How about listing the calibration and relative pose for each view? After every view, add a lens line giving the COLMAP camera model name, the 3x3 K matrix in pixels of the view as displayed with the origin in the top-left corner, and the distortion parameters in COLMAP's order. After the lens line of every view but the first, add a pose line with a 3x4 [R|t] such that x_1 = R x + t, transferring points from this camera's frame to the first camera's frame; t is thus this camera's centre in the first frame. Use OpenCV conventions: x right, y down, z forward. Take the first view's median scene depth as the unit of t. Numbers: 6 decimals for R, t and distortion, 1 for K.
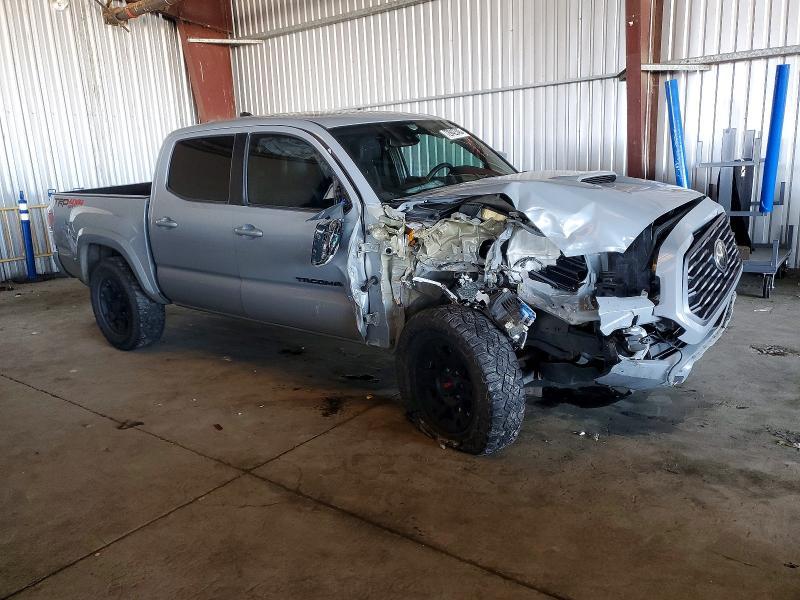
lens RADIAL K [[574.1, 0, 400.0], [0, 574.1, 300.0], [0, 0, 1]] dist [0.075333, -0.064711]
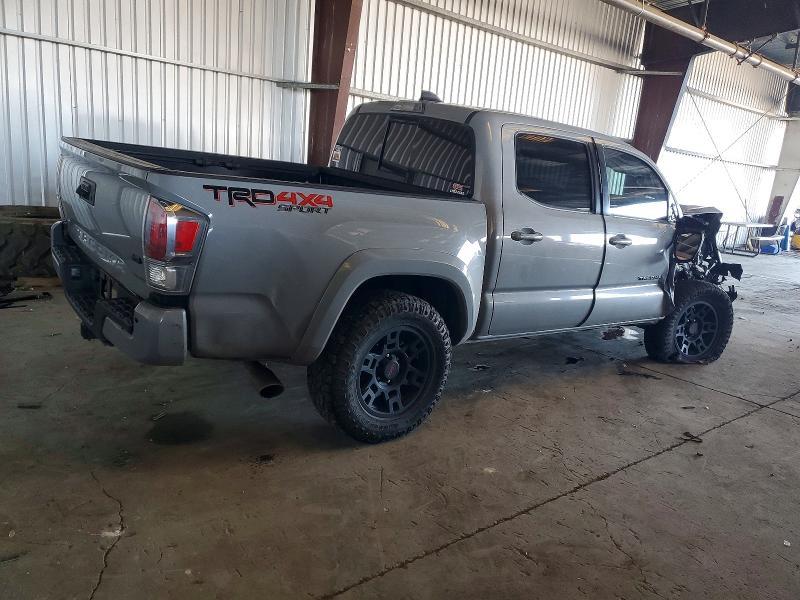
lens RADIAL K [[574.1, 0, 400.0], [0, 574.1, 300.0], [0, 0, 1]] dist [0.075333, -0.064711]
pose [[0.235894, -0.113666, 0.965108, -1.471754], [0.092905, 0.991225, 0.094034, -0.148451], [-0.967328, 0.067481, 0.244384, 1.199003]]
